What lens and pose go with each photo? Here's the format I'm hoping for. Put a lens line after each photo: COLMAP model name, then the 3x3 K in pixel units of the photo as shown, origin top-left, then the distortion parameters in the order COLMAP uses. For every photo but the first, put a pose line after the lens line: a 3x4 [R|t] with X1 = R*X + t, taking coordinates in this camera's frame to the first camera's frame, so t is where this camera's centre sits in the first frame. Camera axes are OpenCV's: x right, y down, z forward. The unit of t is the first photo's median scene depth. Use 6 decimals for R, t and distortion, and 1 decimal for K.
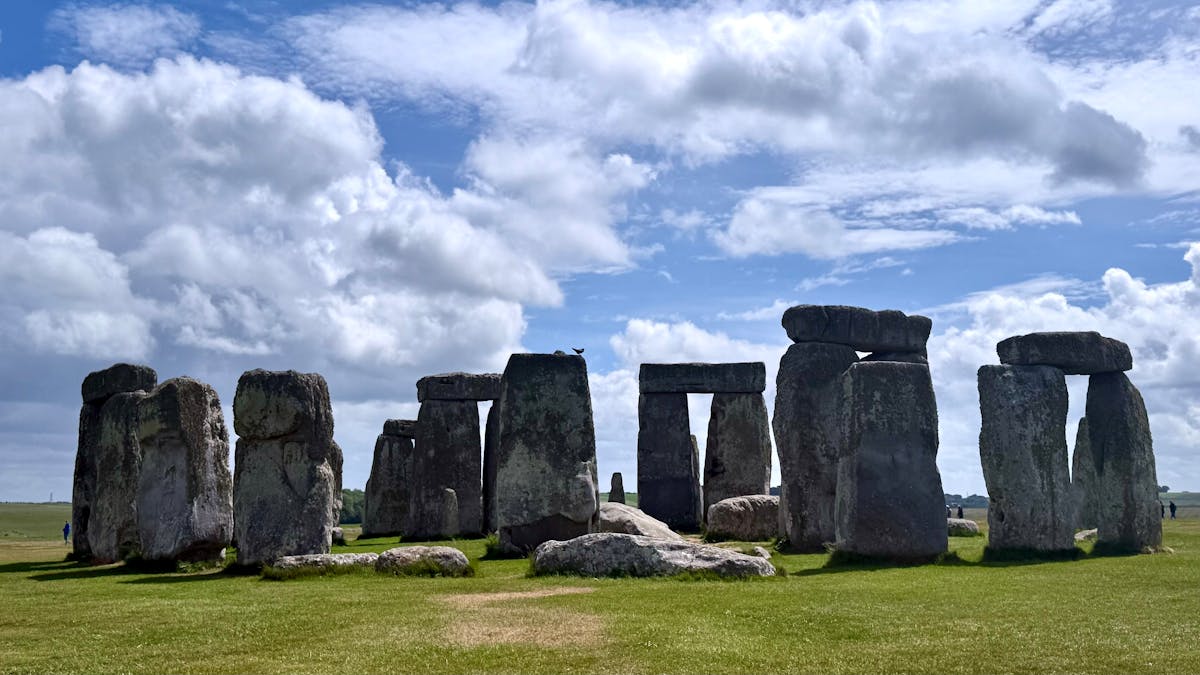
lens RADIAL K [[1200.6, 0, 600.0], [0, 1200.6, 337.5], [0, 0, 1]] dist [0.183353, -0.312763]
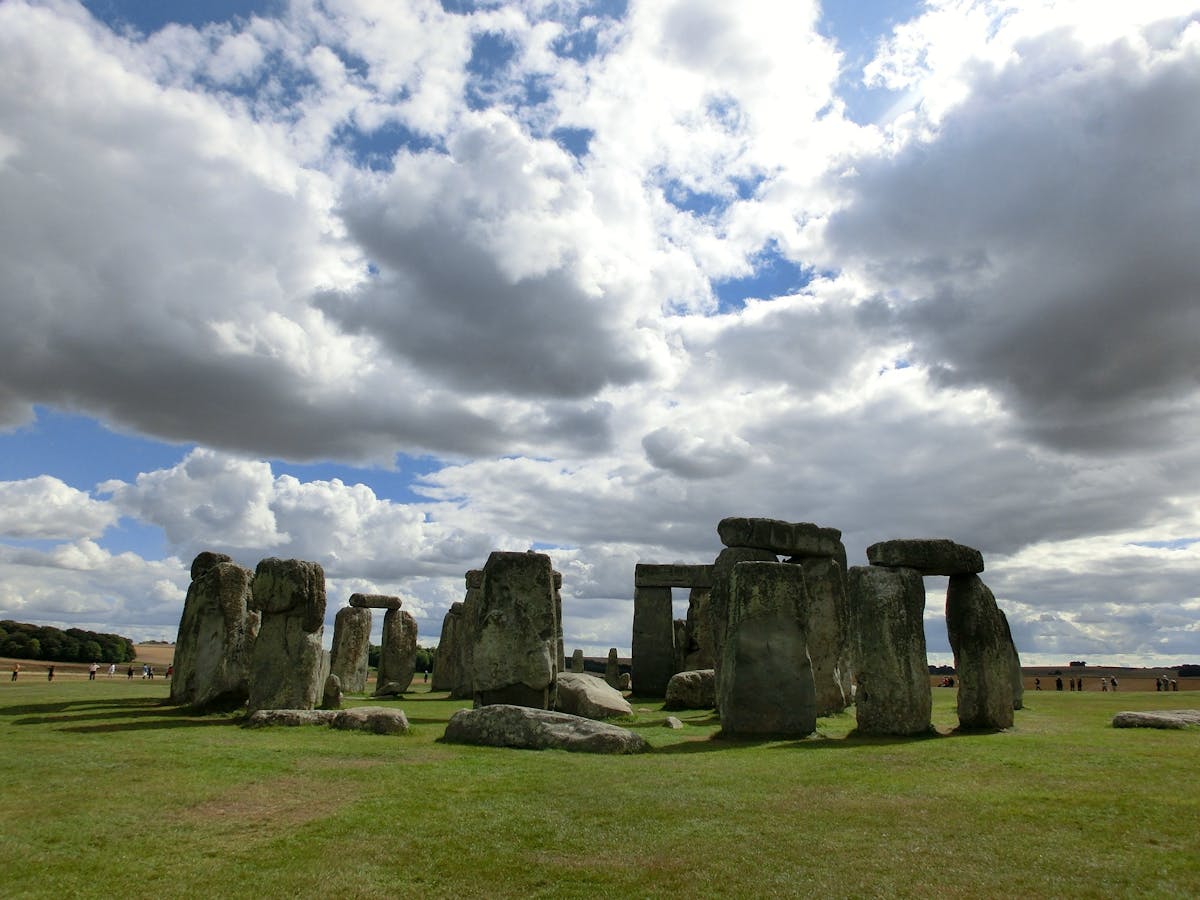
lens RADIAL K [[827.5, 0, 600.0], [0, 827.5, 450.0], [0, 0, 1]] dist [-0.083644, 0.099609]
pose [[0.995443, 0.007193, -0.095086, 0.129699], [-0.018407, 0.992892, -0.117585, 0.007963], [0.093565, 0.118800, 0.988500, 0.155492]]
